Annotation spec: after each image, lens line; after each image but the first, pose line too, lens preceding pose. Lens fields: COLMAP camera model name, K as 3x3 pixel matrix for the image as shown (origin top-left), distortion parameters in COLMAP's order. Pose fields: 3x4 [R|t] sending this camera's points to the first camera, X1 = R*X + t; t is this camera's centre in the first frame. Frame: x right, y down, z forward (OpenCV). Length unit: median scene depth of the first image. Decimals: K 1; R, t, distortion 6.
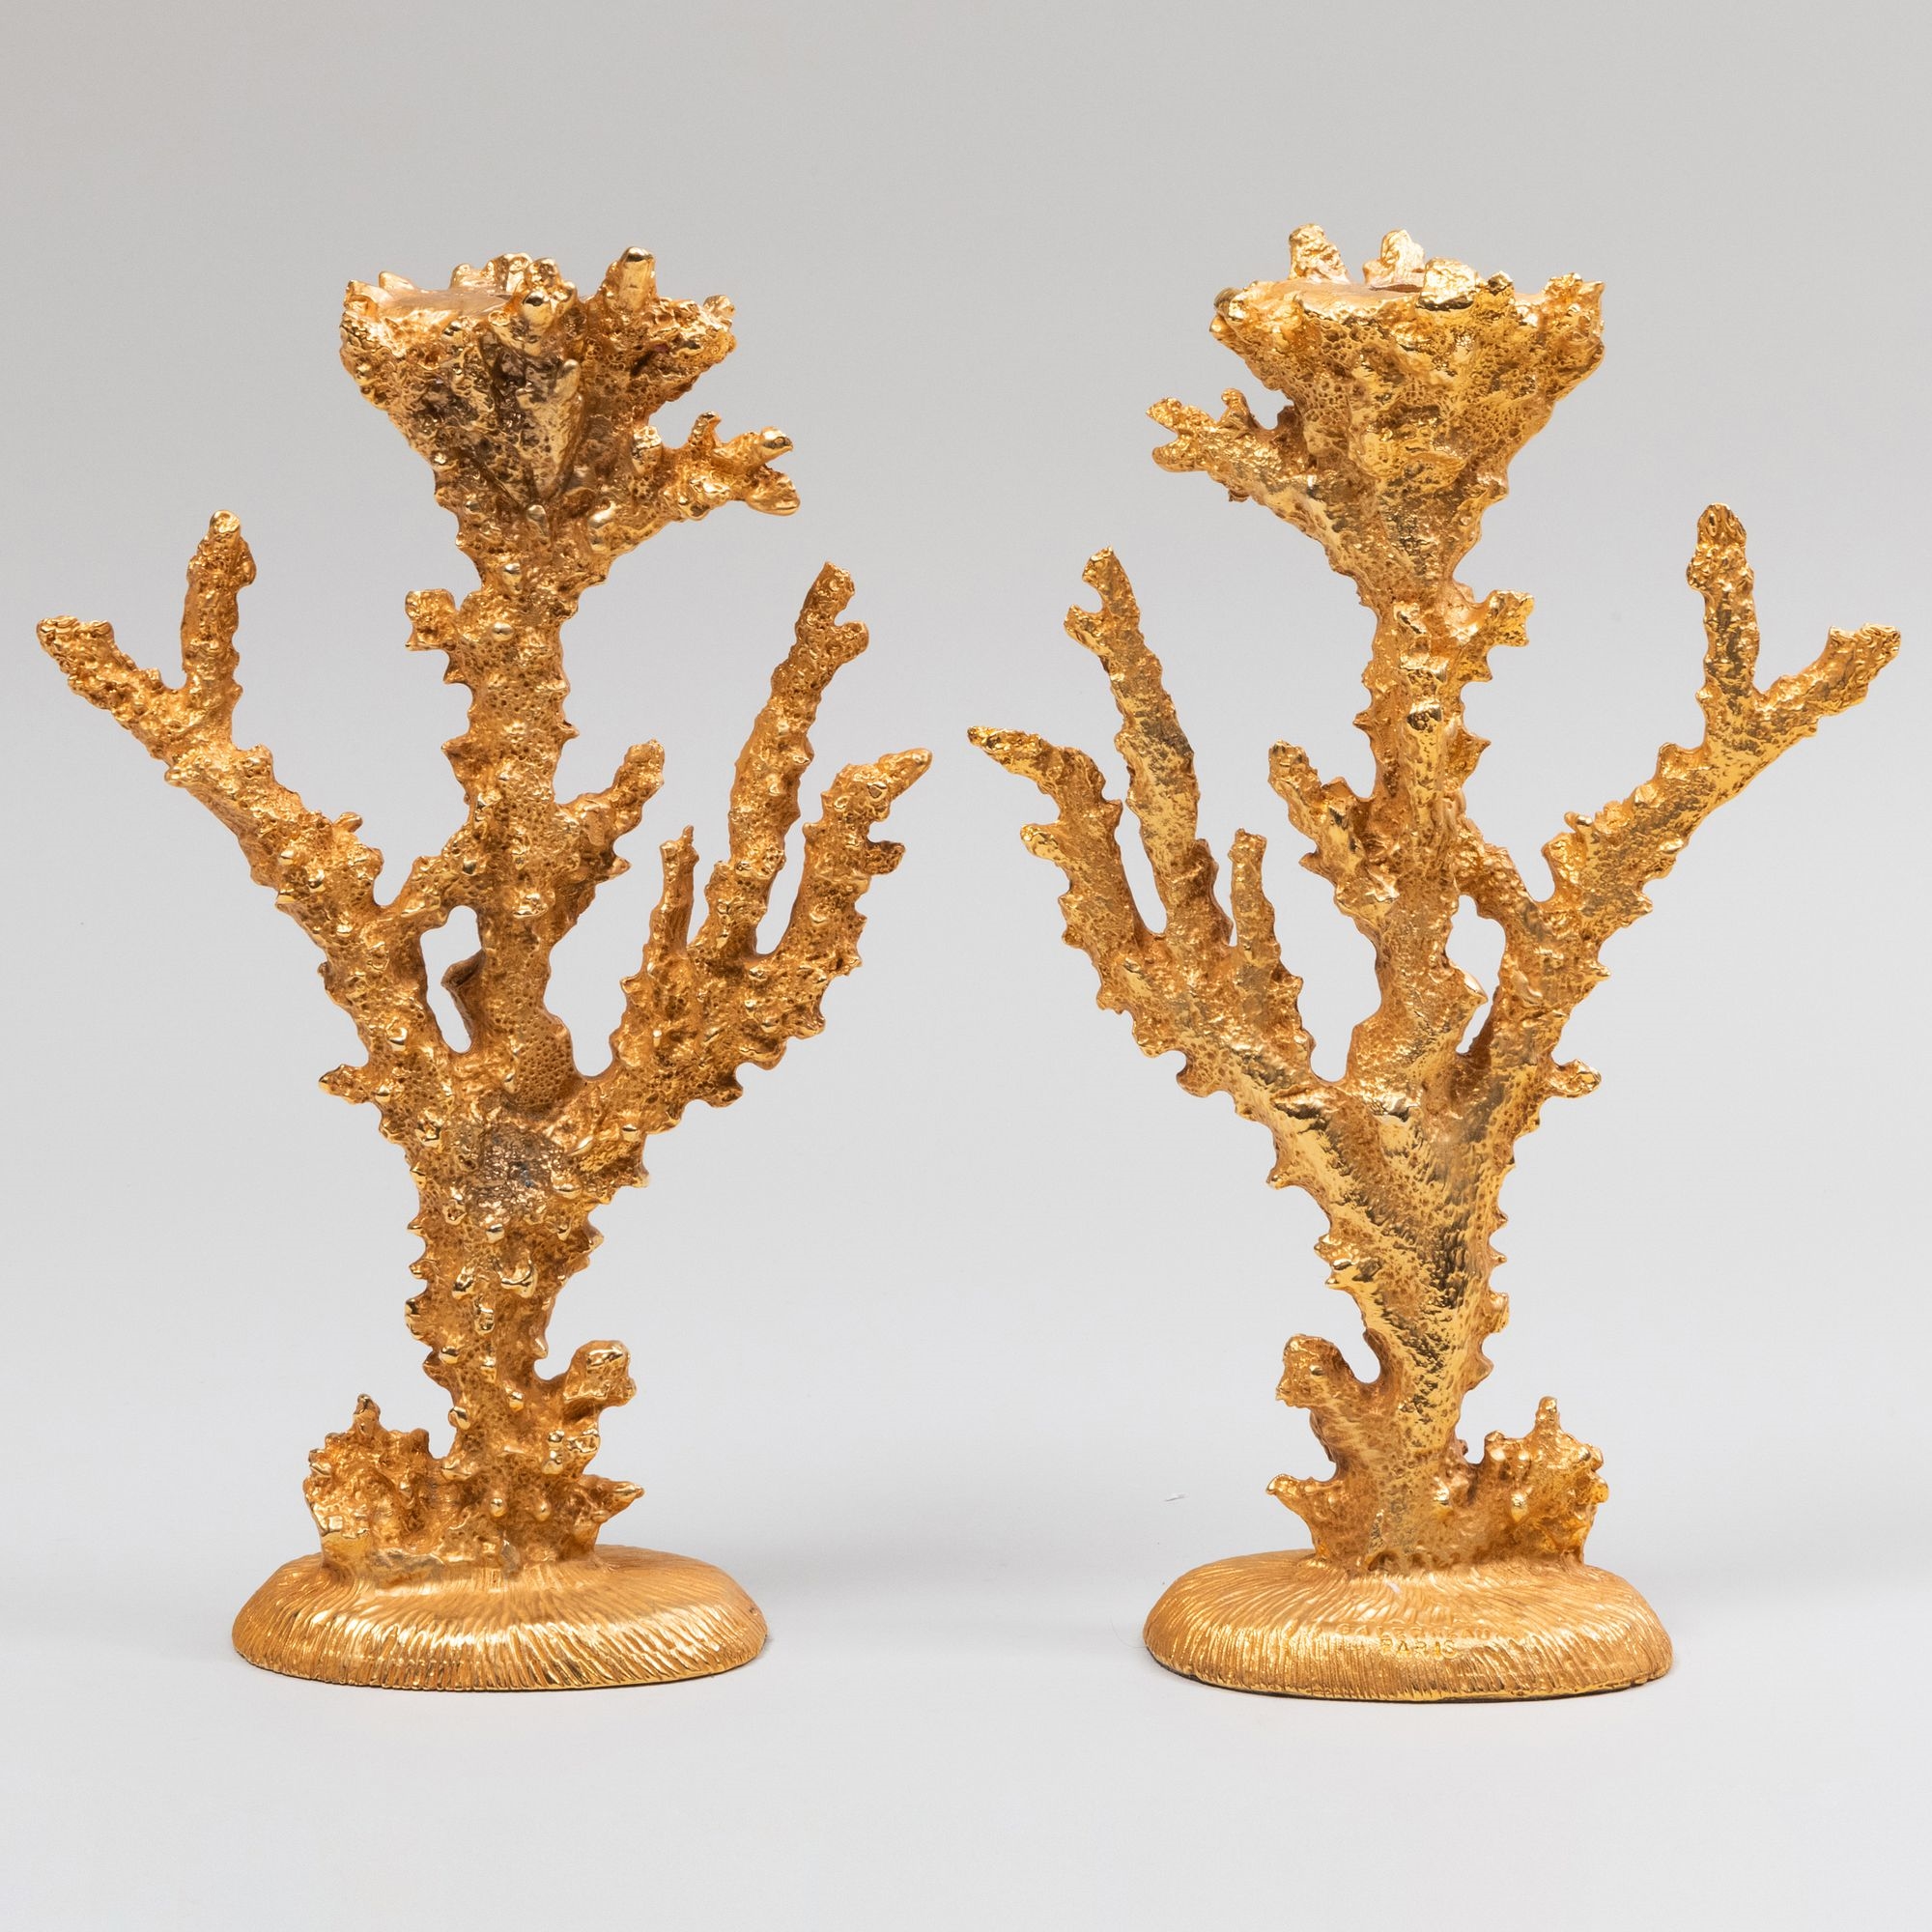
lens RADIAL K [[12144.5, 0, 966.4], [0, 12144.5, 965.2], [0, 0, 1]] dist [0.171088, 0.000000]
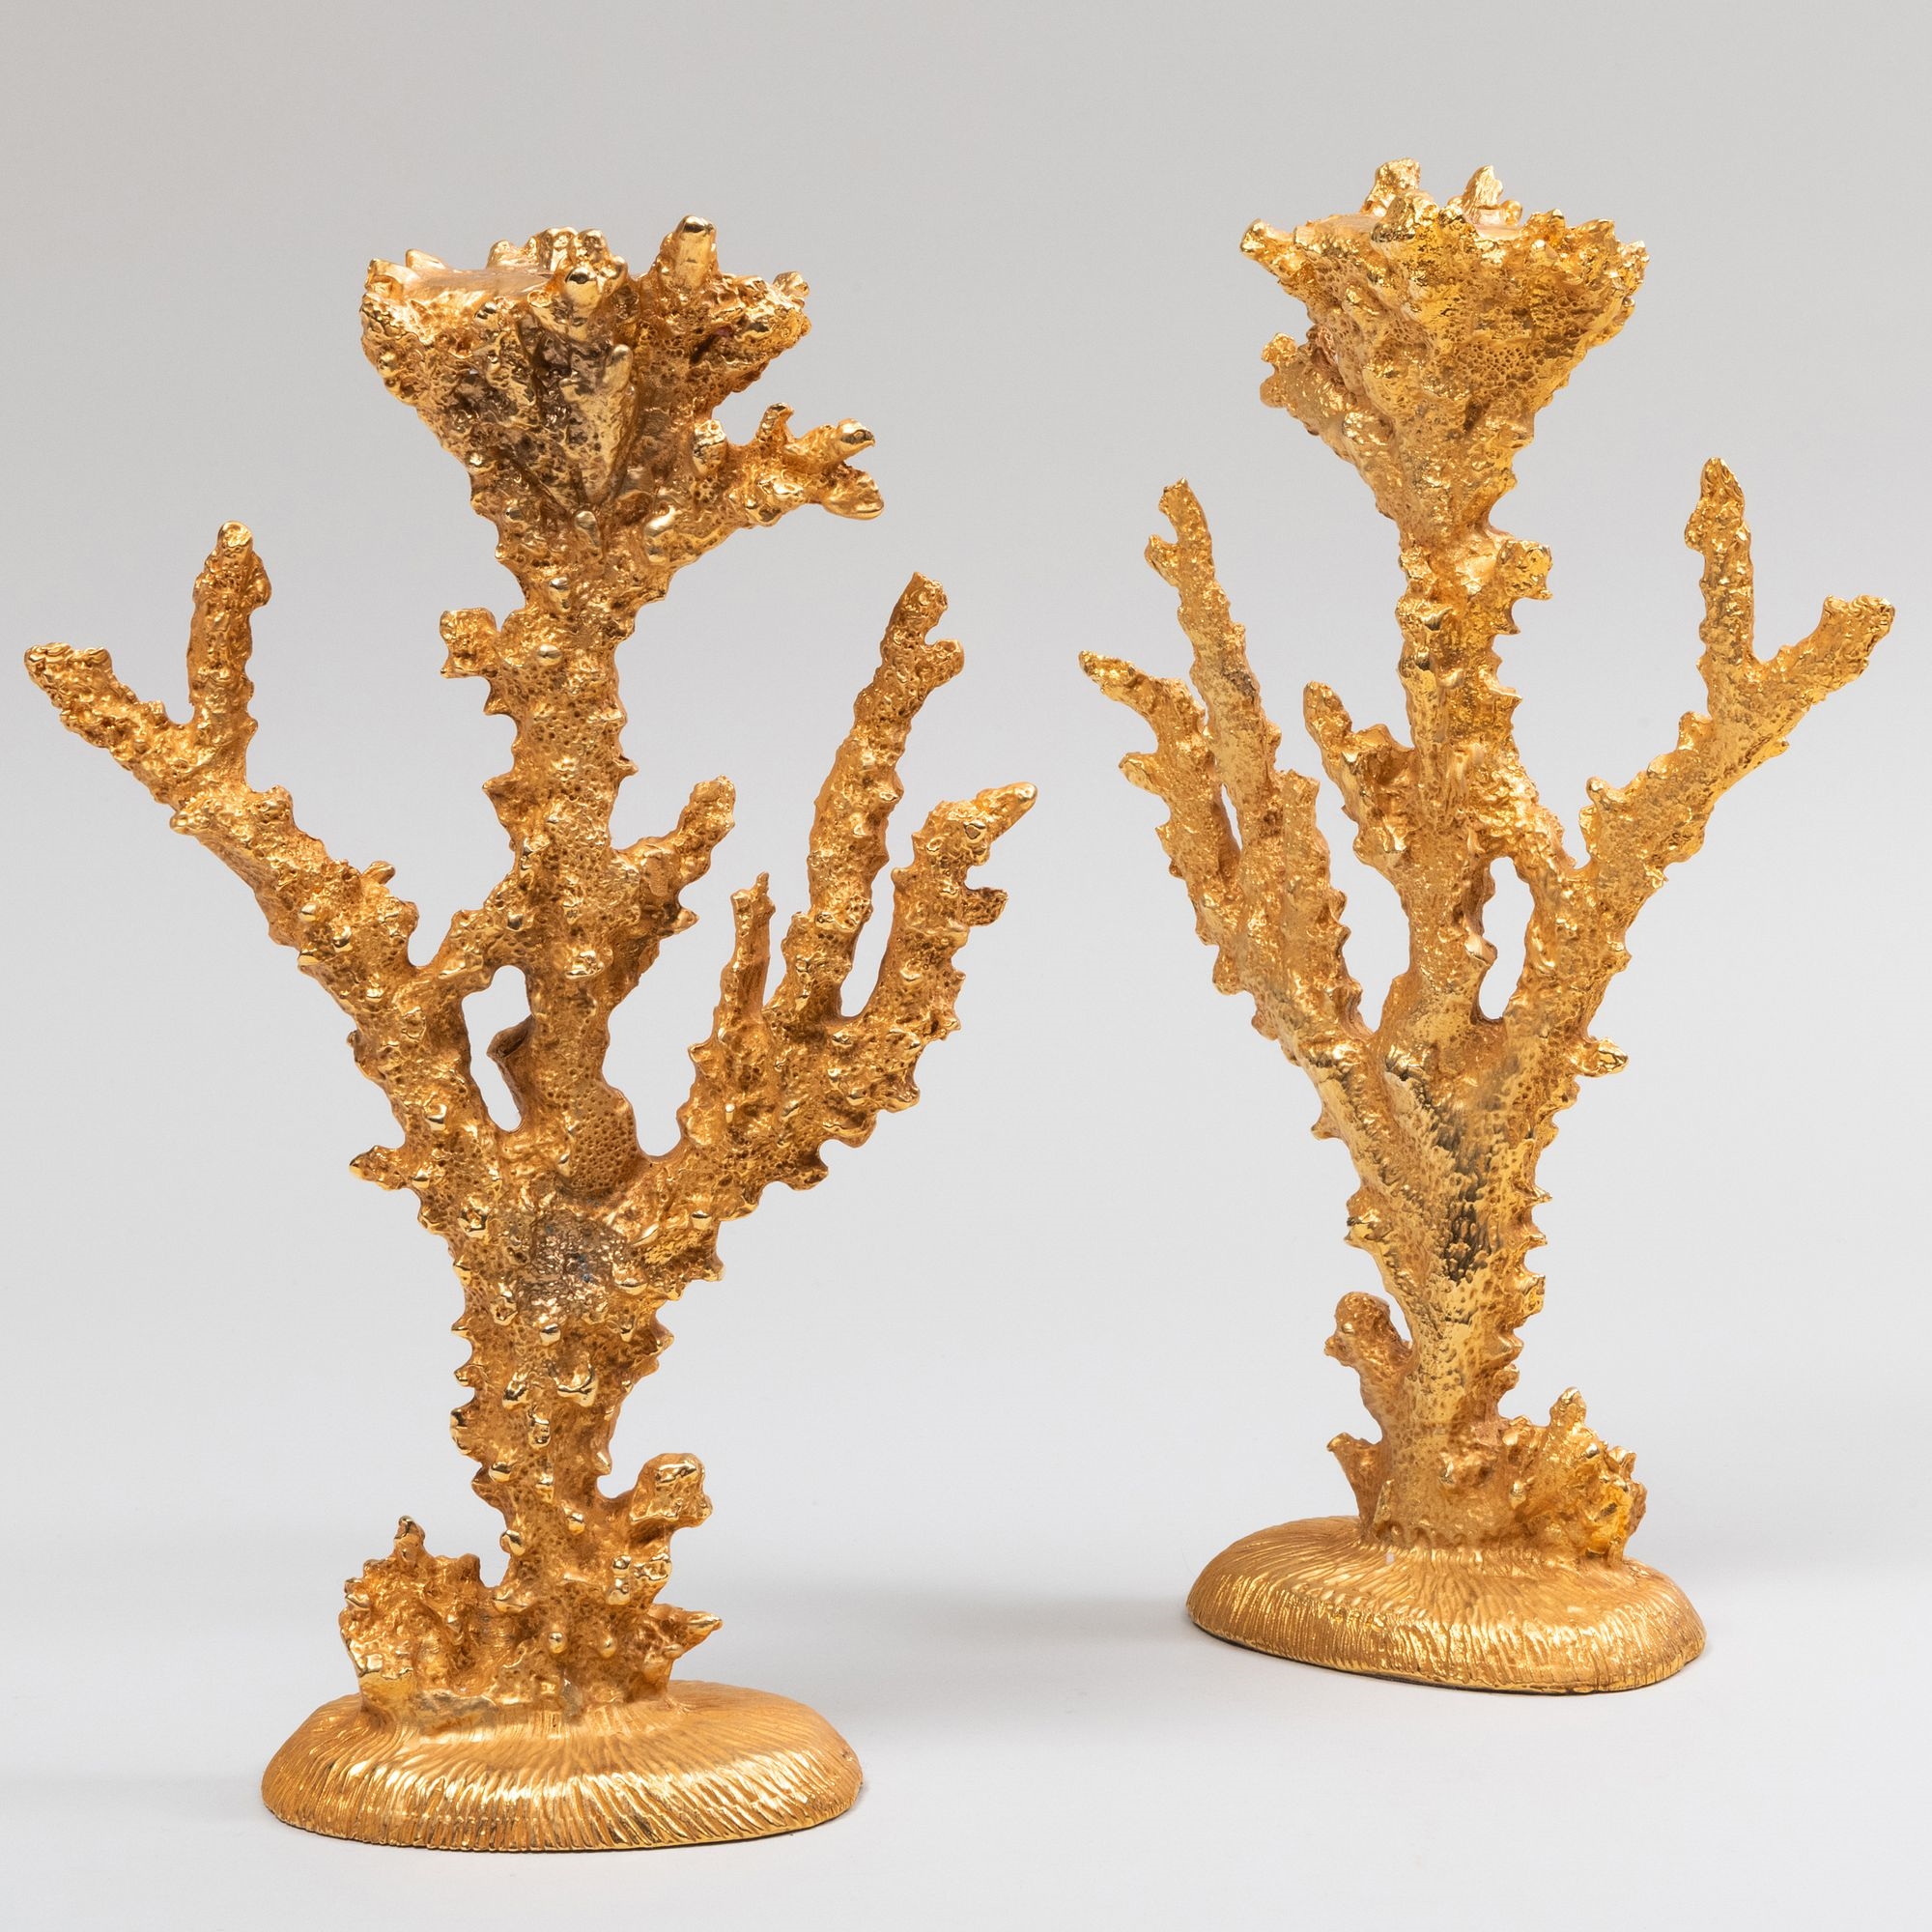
lens RADIAL K [[12144.5, 0, 965.6], [0, 12144.5, 968.2], [0, 0, 1]] dist [0.171088, 0.000000]
pose [[0.999886, -0.009878, -0.011390, 0.001924], [0.009832, 0.999943, -0.004094, -0.000748], [0.011430, 0.003982, 0.999927, 0.115312]]
